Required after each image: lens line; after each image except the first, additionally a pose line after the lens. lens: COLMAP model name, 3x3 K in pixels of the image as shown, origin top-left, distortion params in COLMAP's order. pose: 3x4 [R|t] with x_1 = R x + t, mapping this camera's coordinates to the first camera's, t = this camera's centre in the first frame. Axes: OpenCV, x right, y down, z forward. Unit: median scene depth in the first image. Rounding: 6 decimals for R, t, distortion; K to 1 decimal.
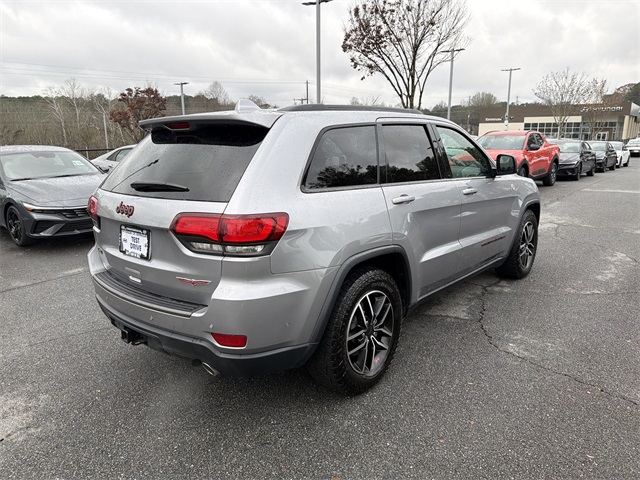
lens RADIAL K [[452.5, 0, 321.8], [0, 452.5, 234.2], [0, 0, 1]] dist [0.034789, -0.037677]
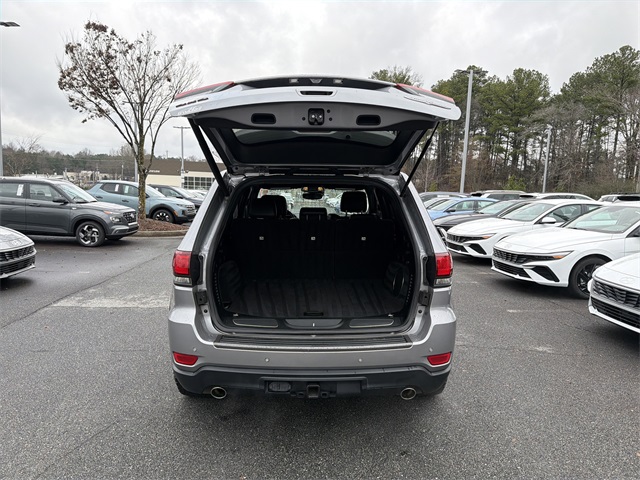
lens RADIAL K [[452.5, 0, 320.3], [0, 452.5, 236.7], [0, 0, 1]] dist [0.034789, -0.037677]
pose [[0.738788, -0.042705, 0.672583, -1.081221], [0.111808, 0.991927, -0.059832, -0.043015], [-0.664598, 0.119404, 0.737599, 0.254044]]
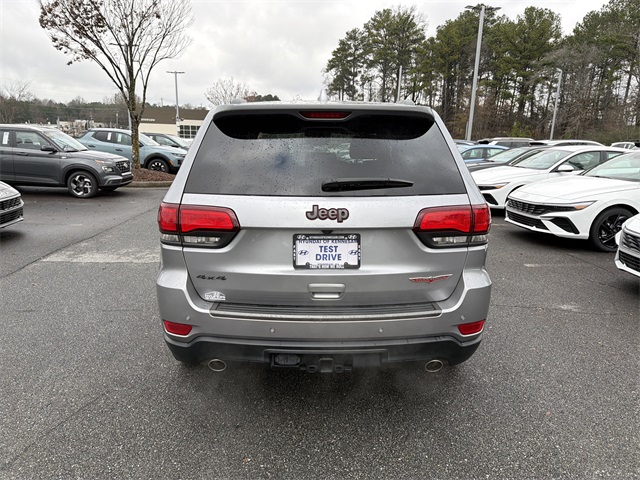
lens RADIAL K [[452.5, 0, 318.3], [0, 452.5, 237.3], [0, 0, 1]] dist [0.034789, -0.037677]
pose [[0.740886, -0.118369, 0.661117, -0.989172], [0.114684, 0.992187, 0.049124, -0.053154], [-0.661766, 0.039424, 0.748673, 0.394462]]
